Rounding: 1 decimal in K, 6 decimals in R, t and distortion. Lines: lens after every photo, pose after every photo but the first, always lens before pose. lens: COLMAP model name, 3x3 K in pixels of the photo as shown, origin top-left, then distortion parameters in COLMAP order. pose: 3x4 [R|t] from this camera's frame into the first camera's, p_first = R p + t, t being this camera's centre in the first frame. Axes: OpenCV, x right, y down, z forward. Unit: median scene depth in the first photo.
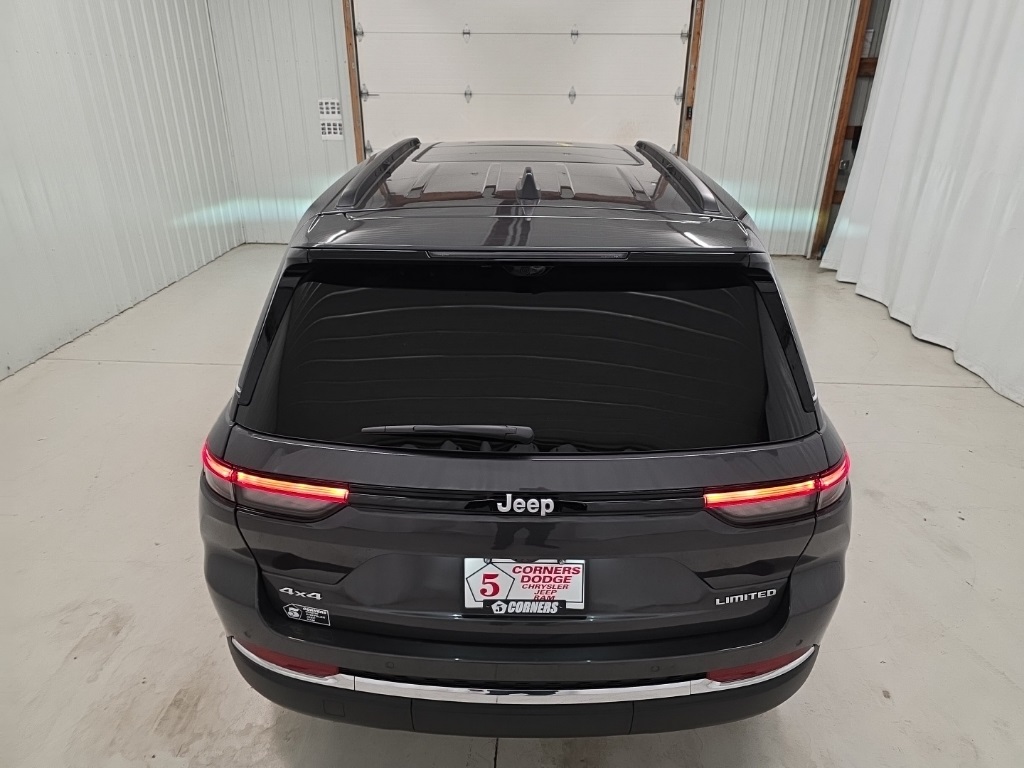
lens RADIAL K [[709.7, 0, 520.6], [0, 709.7, 365.4], [0, 0, 1]] dist [0.061349, -0.076339]
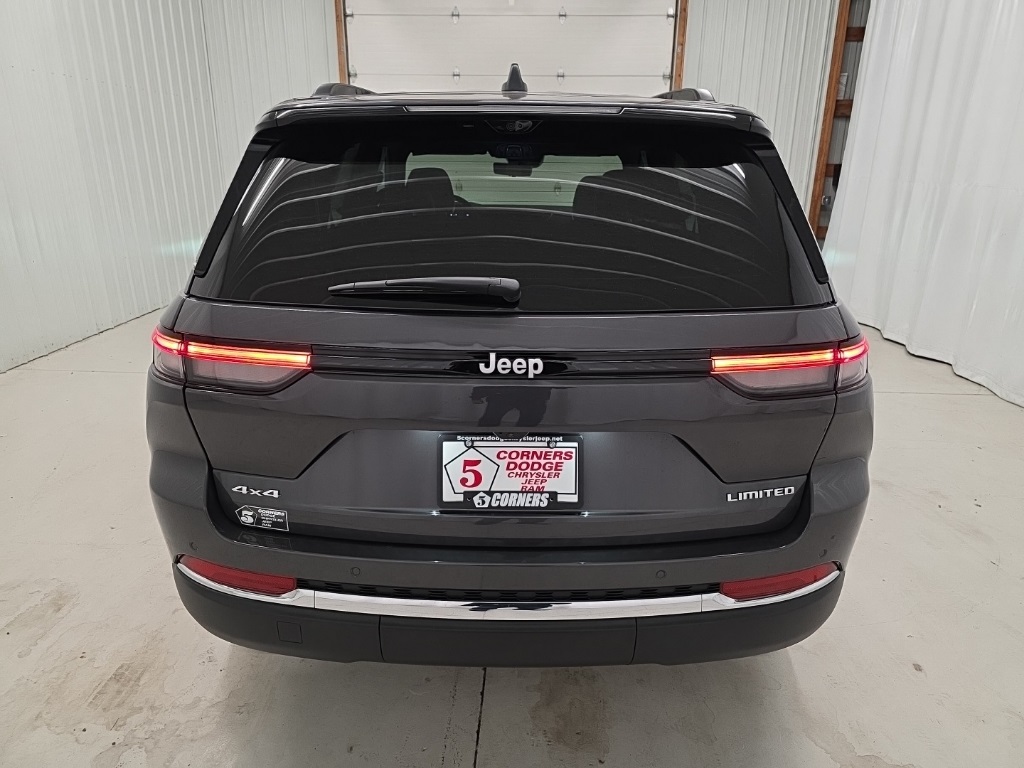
lens RADIAL K [[699.7, 0, 516.0], [0, 699.7, 373.4], [0, 0, 1]] dist [0.058259, -0.068630]
pose [[0.999963, -0.001267, 0.008526, 0.004948], [0.002290, 0.992646, -0.121028, 0.278157], [-0.008310, 0.121043, 0.992612, 0.120293]]
